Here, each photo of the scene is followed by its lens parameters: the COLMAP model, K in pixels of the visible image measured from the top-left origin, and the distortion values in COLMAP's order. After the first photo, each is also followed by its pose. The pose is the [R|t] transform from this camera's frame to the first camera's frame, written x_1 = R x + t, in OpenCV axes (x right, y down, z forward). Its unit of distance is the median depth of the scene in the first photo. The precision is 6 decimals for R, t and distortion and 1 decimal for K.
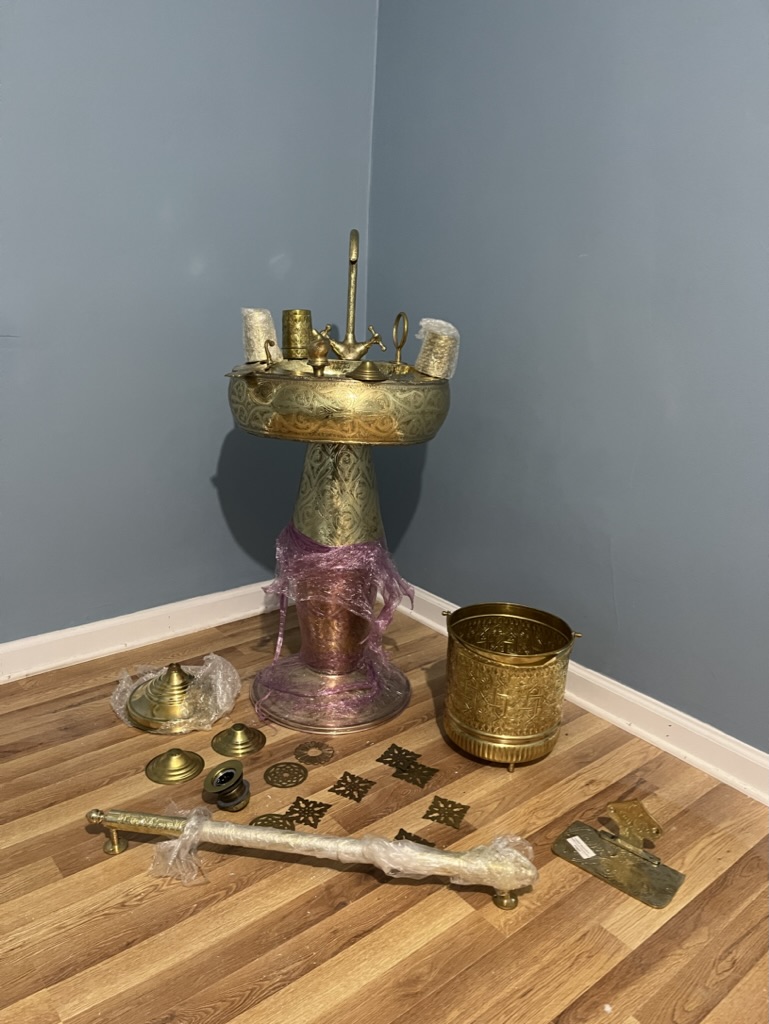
lens RADIAL K [[810.6, 0, 384.5], [0, 810.6, 512.0], [0, 0, 1]] dist [0.005946, 0.002773]
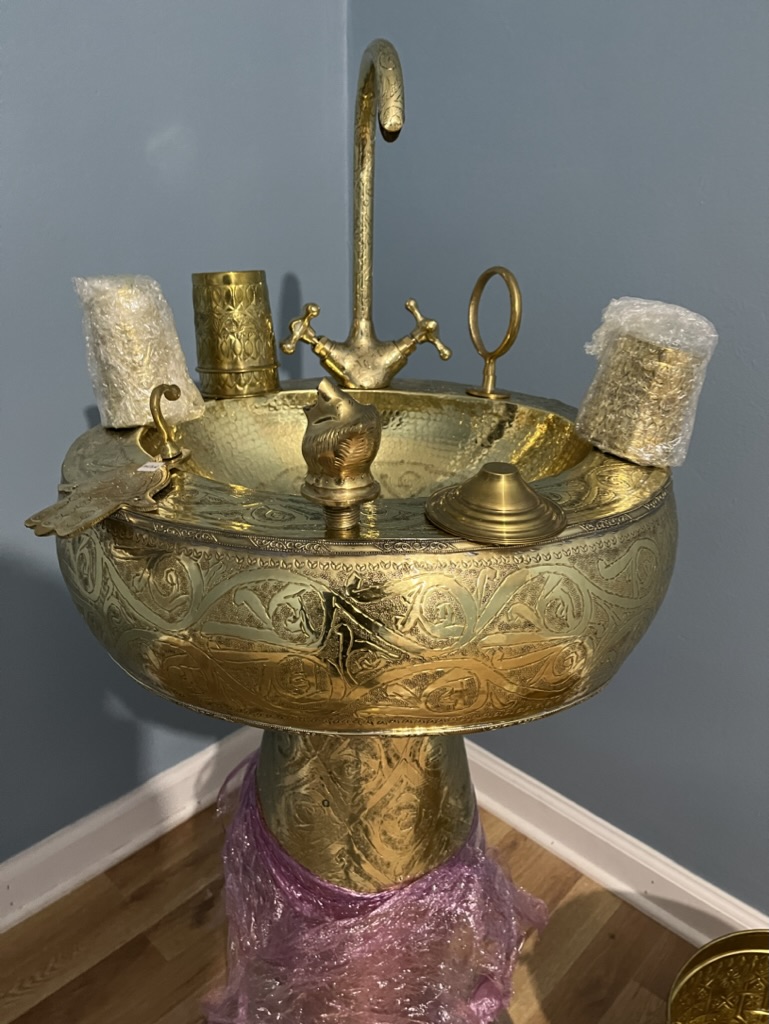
lens RADIAL K [[810.6, 0, 384.5], [0, 810.6, 512.0], [0, 0, 1]] dist [0.005946, 0.002773]
pose [[0.992806, -0.065792, 0.100035, -0.081438], [0.053561, 0.991281, 0.120389, -0.178600], [-0.107083, -0.114165, 0.987674, 0.600765]]
